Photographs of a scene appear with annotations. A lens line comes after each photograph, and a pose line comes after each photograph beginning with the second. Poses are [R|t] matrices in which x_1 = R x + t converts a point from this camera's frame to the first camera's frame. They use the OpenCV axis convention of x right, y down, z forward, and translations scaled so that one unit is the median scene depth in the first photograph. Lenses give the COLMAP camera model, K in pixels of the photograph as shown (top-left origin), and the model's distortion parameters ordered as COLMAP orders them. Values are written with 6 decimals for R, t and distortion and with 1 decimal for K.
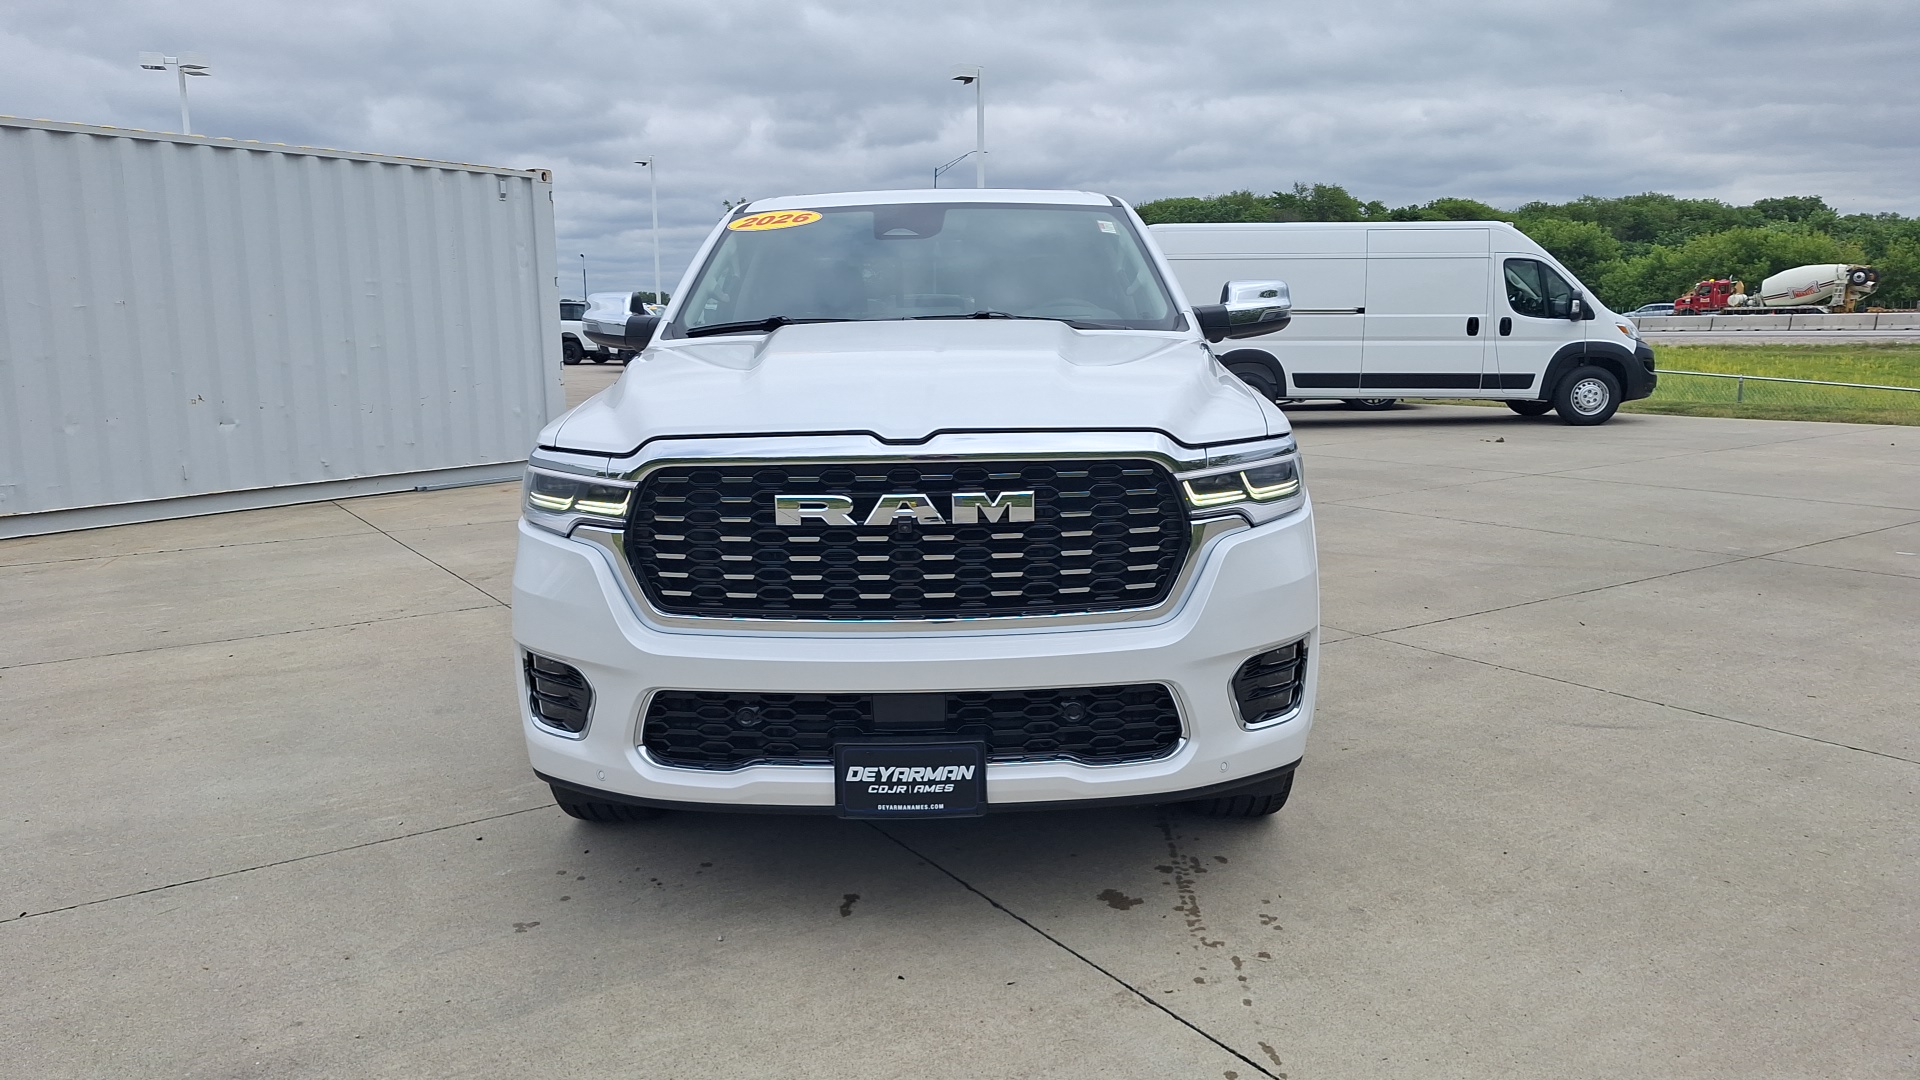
lens RADIAL K [[1322.8, 0, 958.6], [0, 1322.8, 537.7], [0, 0, 1]] dist [0.101250, -0.118975]
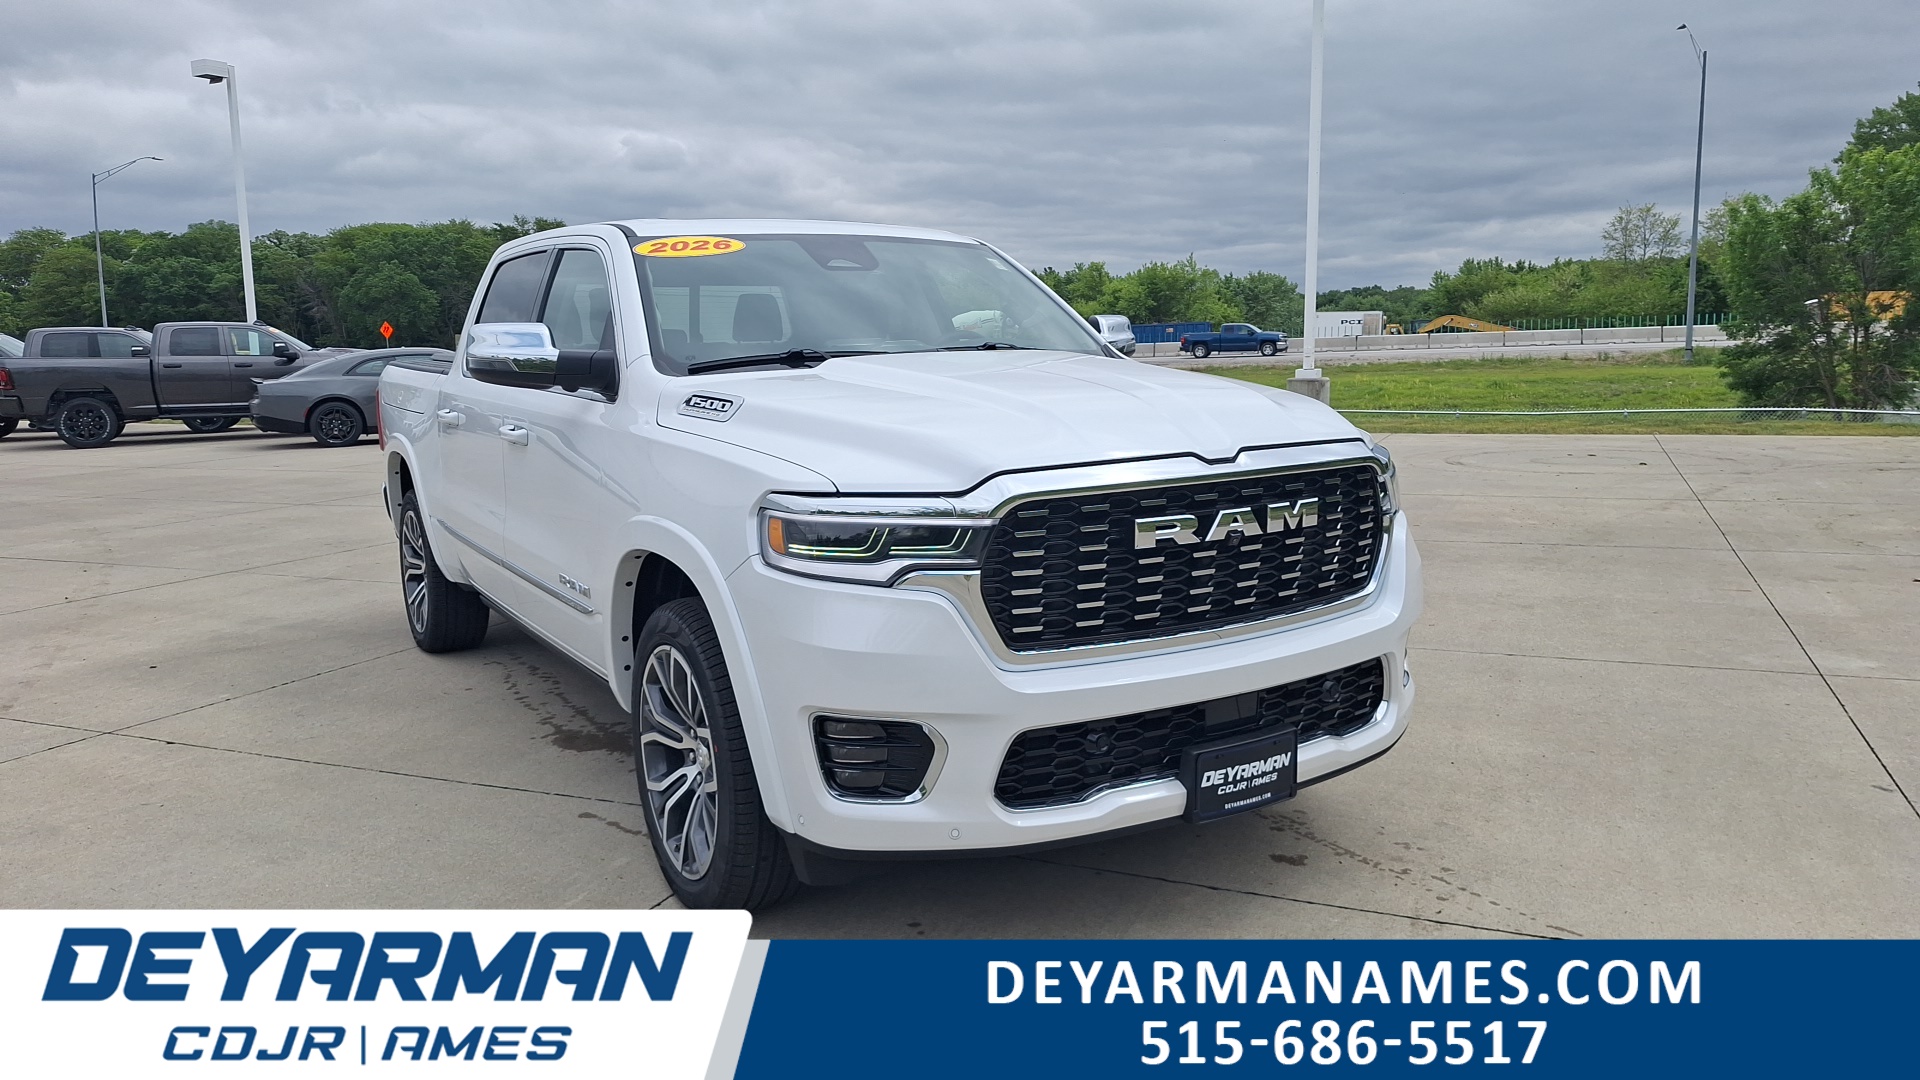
lens RADIAL K [[1322.8, 0, 958.6], [0, 1322.8, 537.7], [0, 0, 1]] dist [0.101250, -0.118975]
pose [[0.841141, -0.083770, 0.534289, -0.791314], [0.097303, 0.995251, 0.002857, -0.034256], [-0.531991, 0.049585, 0.845297, 0.205529]]
